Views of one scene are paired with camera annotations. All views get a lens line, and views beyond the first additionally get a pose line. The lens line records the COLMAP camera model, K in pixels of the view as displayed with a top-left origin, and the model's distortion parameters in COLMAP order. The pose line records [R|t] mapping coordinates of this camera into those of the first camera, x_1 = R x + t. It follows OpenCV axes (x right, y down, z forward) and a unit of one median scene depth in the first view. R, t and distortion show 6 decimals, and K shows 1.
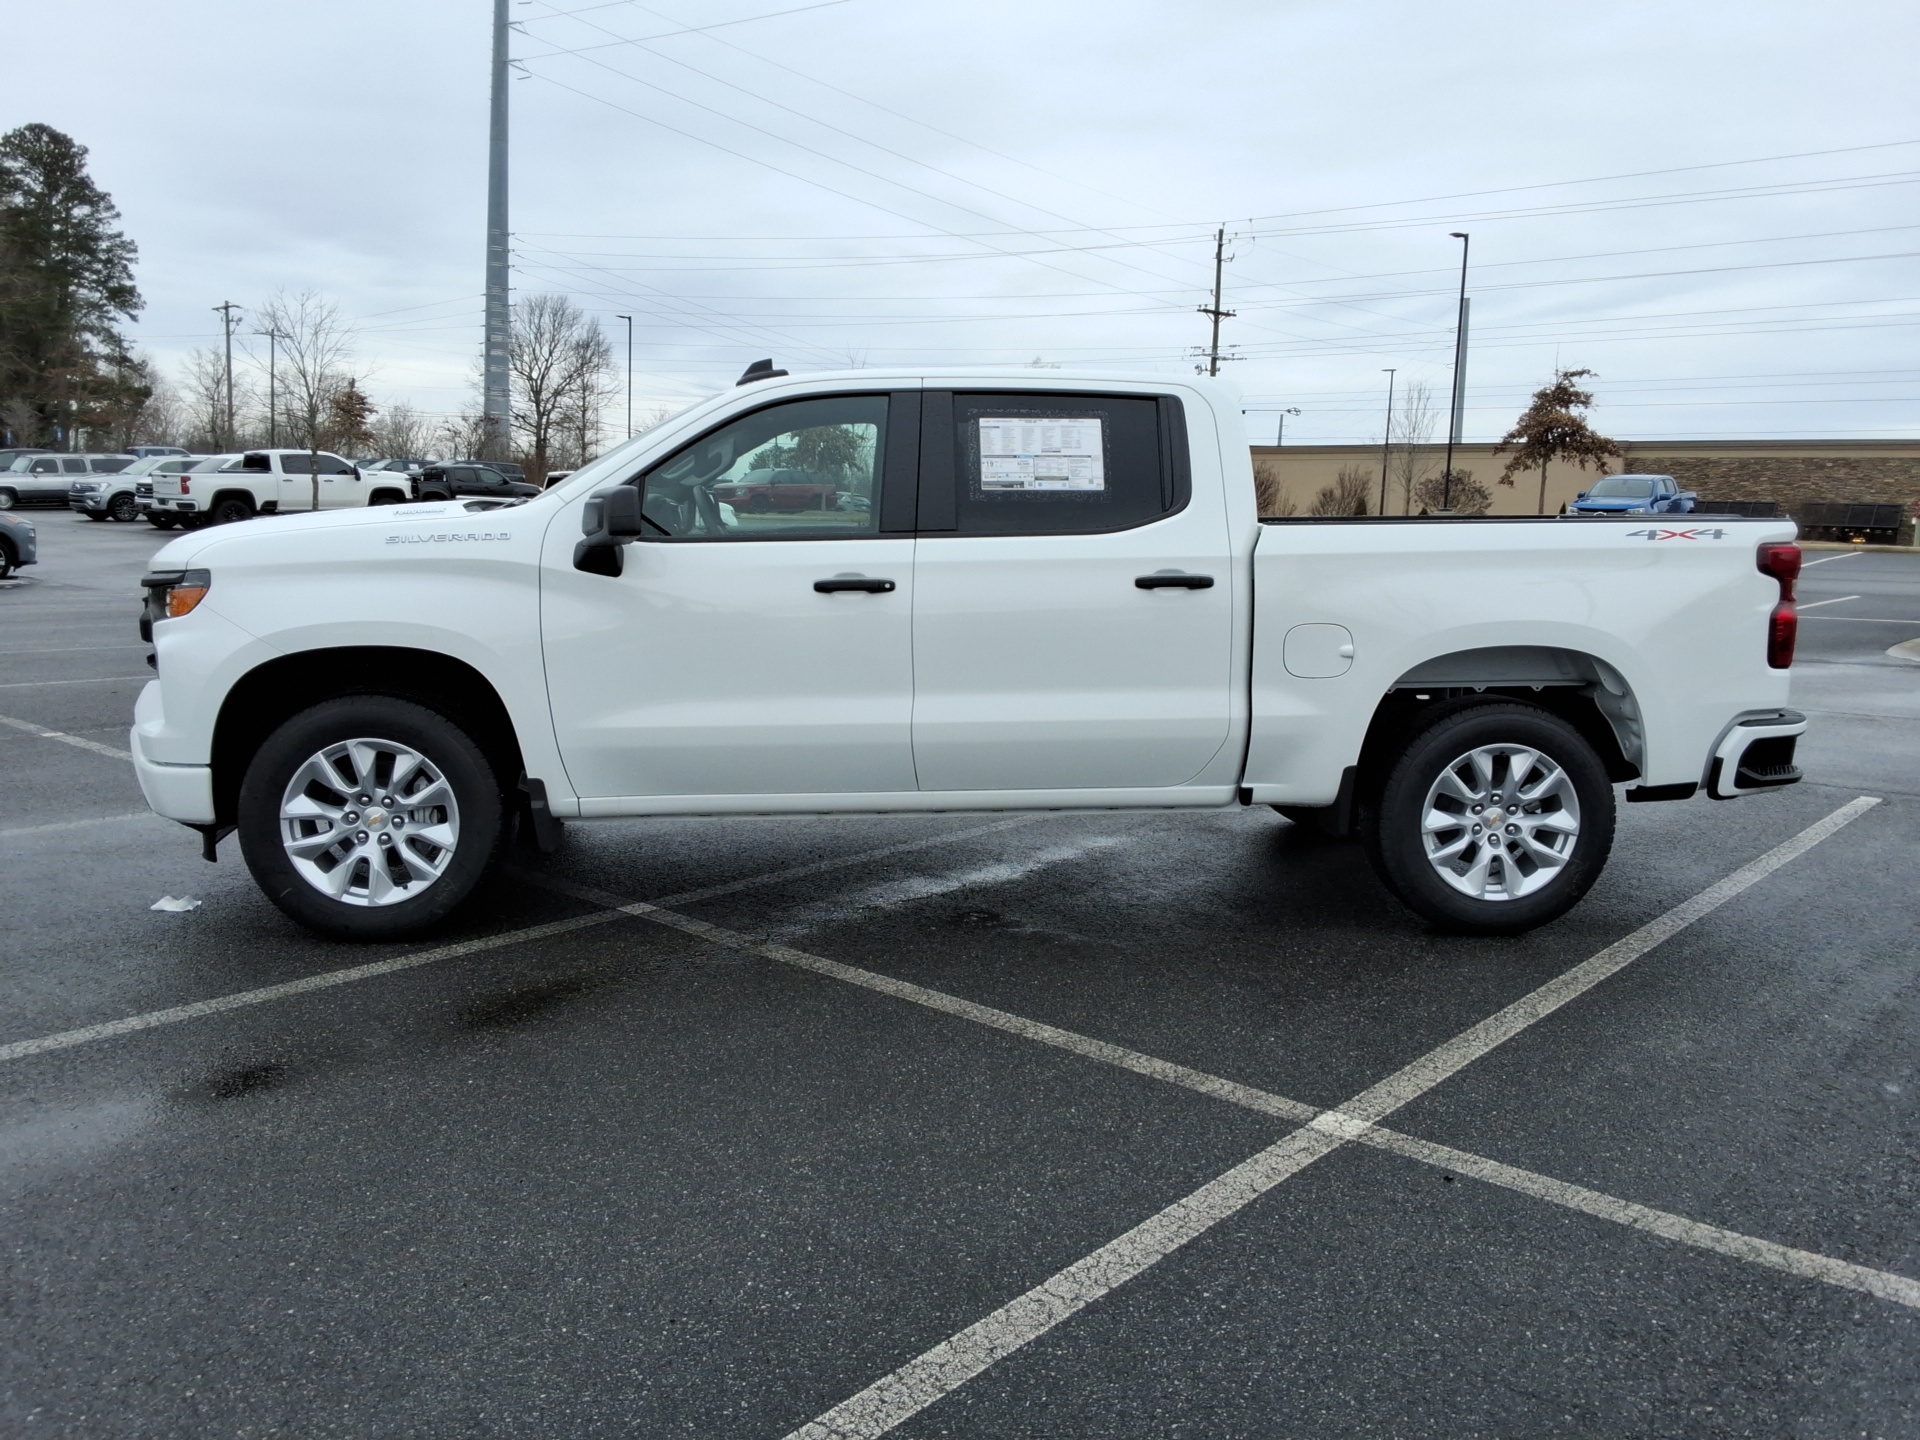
lens RADIAL K [[1524.7, 0, 981.7], [0, 1524.7, 718.2], [0, 0, 1]] dist [0.126599, -0.169126]
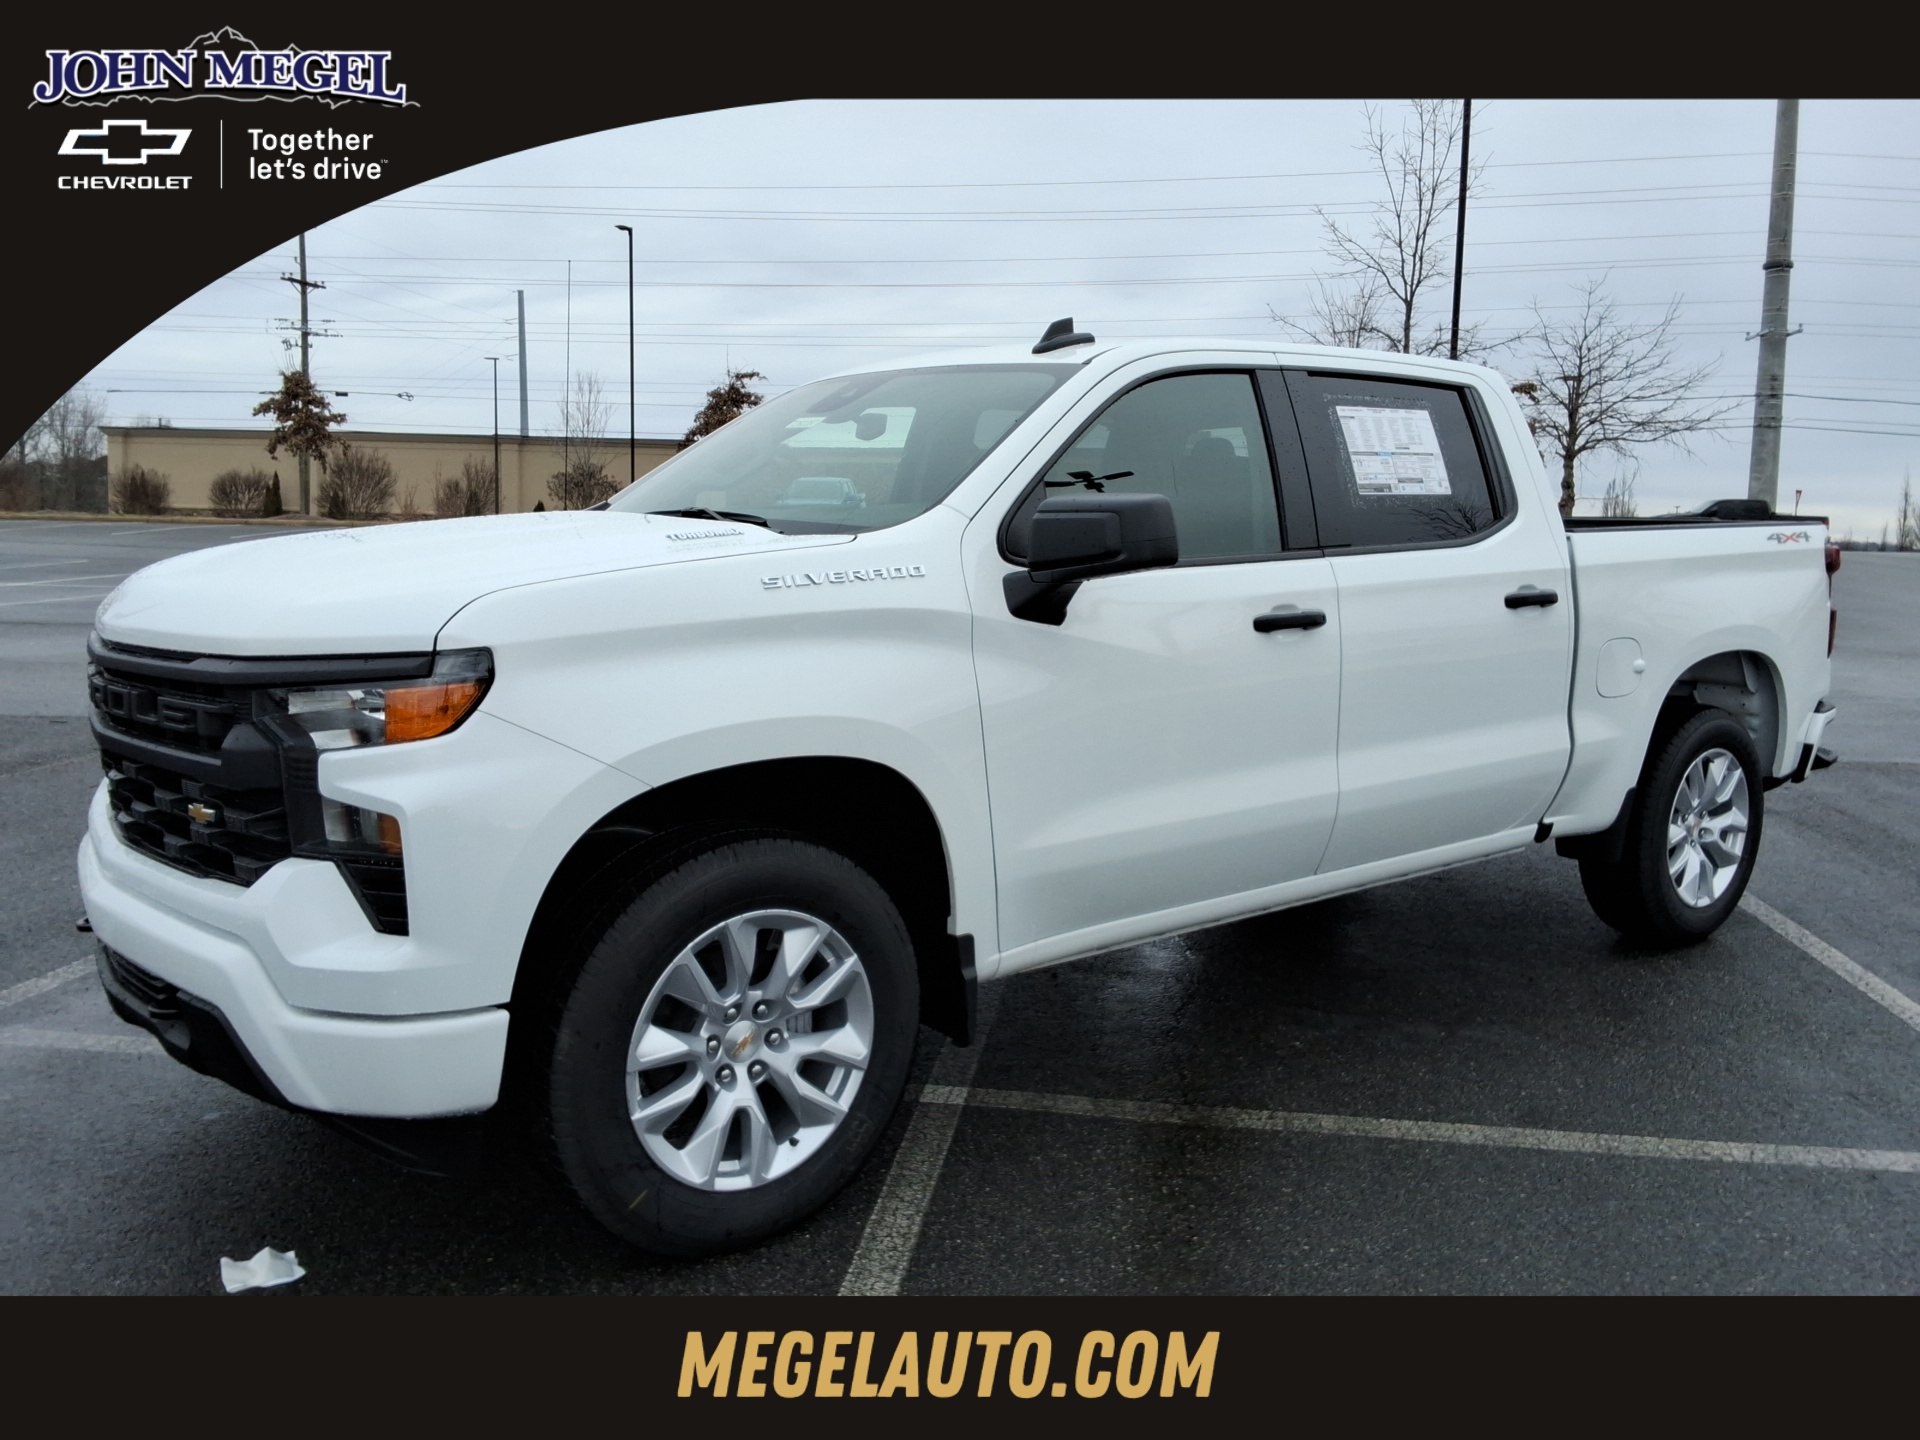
lens RADIAL K [[1524.7, 0, 981.7], [0, 1524.7, 718.2], [0, 0, 1]] dist [0.126599, -0.169126]
pose [[0.833628, -0.079920, 0.546514, -0.616256], [0.077243, 0.996621, 0.027919, -0.069401], [-0.546899, 0.018940, 0.836984, 0.428359]]
